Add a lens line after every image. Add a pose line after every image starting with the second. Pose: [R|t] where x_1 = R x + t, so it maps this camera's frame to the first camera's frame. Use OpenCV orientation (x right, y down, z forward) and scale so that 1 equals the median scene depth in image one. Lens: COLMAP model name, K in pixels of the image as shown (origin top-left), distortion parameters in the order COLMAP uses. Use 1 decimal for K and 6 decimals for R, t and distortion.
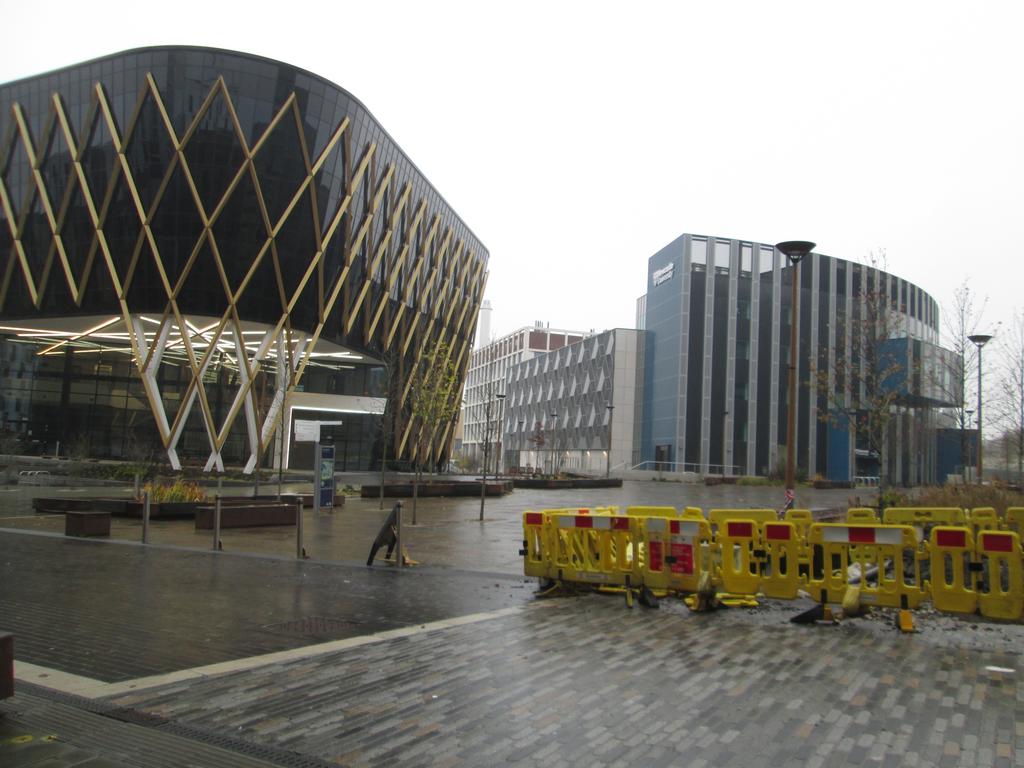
lens RADIAL K [[854.7, 0, 511.4], [0, 854.7, 378.3], [0, 0, 1]] dist [-0.066355, 0.046478]
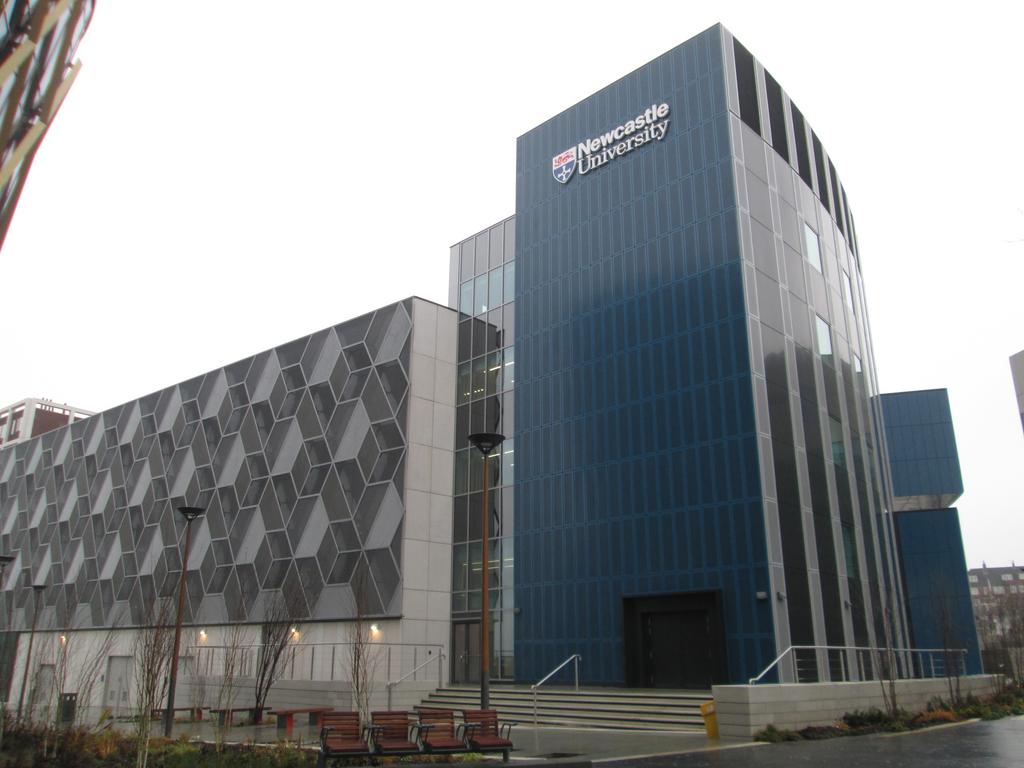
lens RADIAL K [[854.7, 0, 511.4], [0, 854.7, 378.3], [0, 0, 1]] dist [-0.066355, 0.046478]
pose [[0.751506, 0.136833, 0.645380, -0.090259], [-0.007344, 0.979929, -0.199212, 0.055143], [-0.659685, 0.144970, 0.737427, 0.685409]]
